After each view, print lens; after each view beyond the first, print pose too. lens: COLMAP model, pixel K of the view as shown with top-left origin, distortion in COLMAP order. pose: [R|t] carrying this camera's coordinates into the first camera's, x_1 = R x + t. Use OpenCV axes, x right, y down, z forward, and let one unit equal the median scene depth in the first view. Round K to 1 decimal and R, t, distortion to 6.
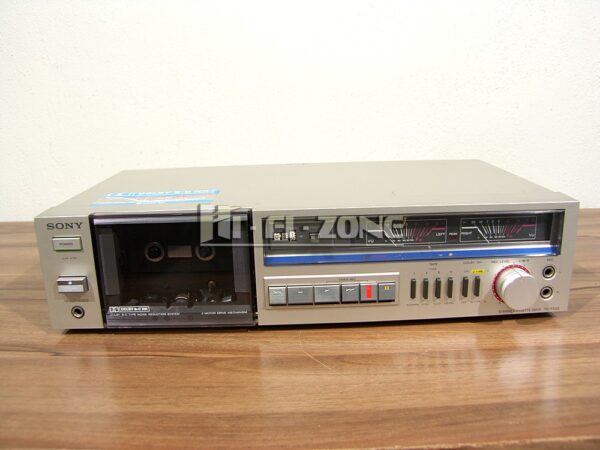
lens RADIAL K [[523.1, 0, 300.1], [0, 523.1, 224.2], [0, 0, 1]] dist [-0.154080, 0.092015]
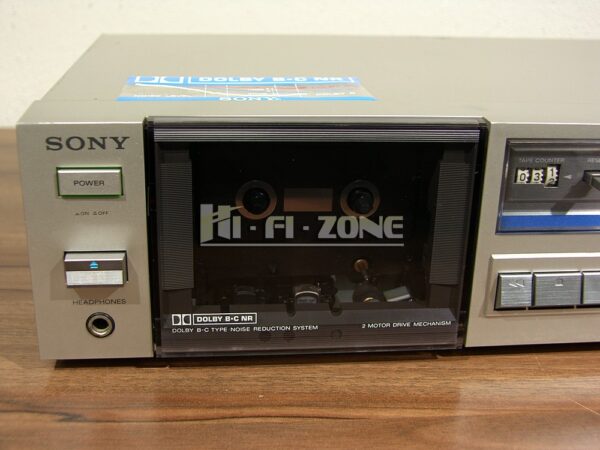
lens RADIAL K [[792.2, 0, 302.8], [0, 792.2, 220.3], [0, 0, 1]] dist [-0.097815, 0.000000]
pose [[0.994493, 0.017770, 0.103289, -0.328919], [-0.027994, 0.994754, 0.098393, -0.002426], [-0.100999, -0.100742, 0.989773, 0.263475]]
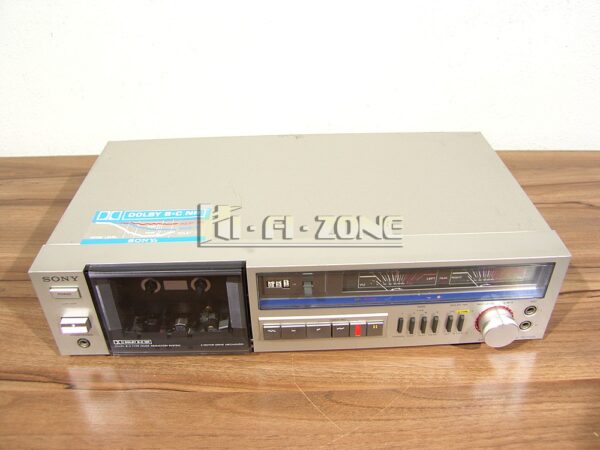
lens RADIAL K [[523.1, 0, 298.6], [0, 523.1, 220.8], [0, 0, 1]] dist [-0.154080, 0.092015]
pose [[0.999839, 0.004985, 0.017263, -0.008226], [-0.010392, 0.944194, 0.329226, -0.424071], [-0.014659, -0.329352, 0.944093, 0.078031]]
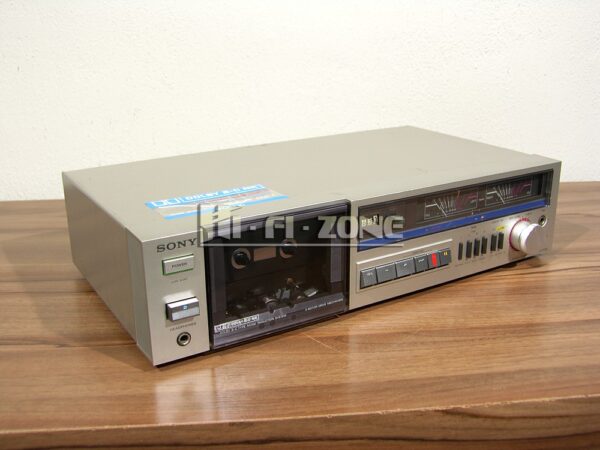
lens RADIAL K [[692.8, 0, 303.6], [0, 692.8, 229.5], [0, 0, 1]] dist [-0.076101, 0.000000]
pose [[0.858765, -0.147023, 0.490822, -0.829701], [0.119384, 0.988997, 0.087368, -0.098738], [-0.498266, -0.016432, 0.866868, -0.153778]]
